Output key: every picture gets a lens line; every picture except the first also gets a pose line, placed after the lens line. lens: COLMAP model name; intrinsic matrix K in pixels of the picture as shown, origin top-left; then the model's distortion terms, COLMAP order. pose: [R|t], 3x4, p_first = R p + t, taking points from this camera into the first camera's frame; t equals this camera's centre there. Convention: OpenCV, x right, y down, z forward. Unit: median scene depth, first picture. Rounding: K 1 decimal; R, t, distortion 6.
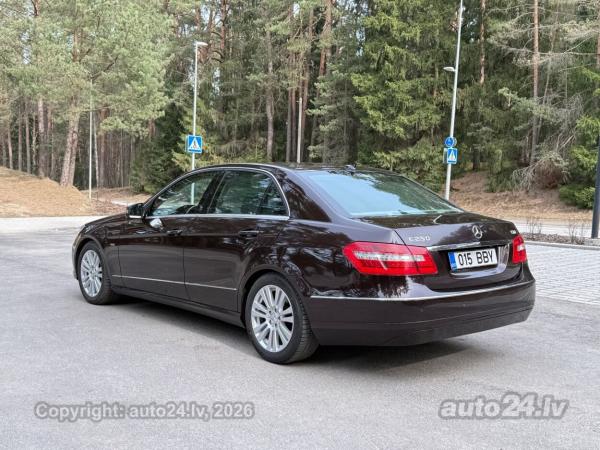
lens RADIAL K [[735.3, 0, 300.0], [0, 735.3, 225.0], [0, 0, 1]] dist [0.033677, -0.019279]
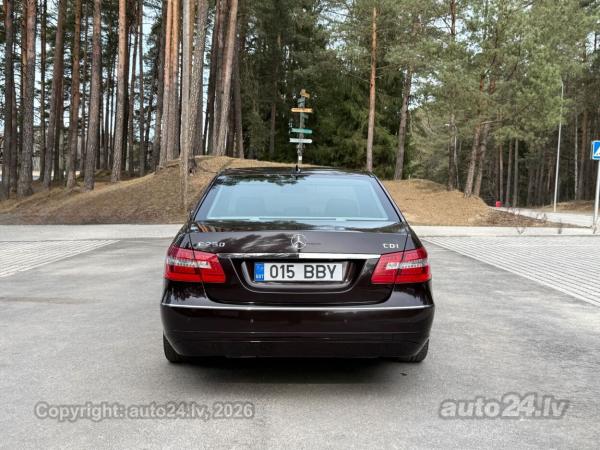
lens RADIAL K [[735.3, 0, 300.0], [0, 735.3, 225.0], [0, 0, 1]] dist [0.033677, -0.019279]
pose [[0.734987, 0.025408, -0.677605, 0.822556], [-0.037954, 0.999273, -0.003699, -0.006809], [0.677018, 0.028436, 0.735417, 0.355558]]
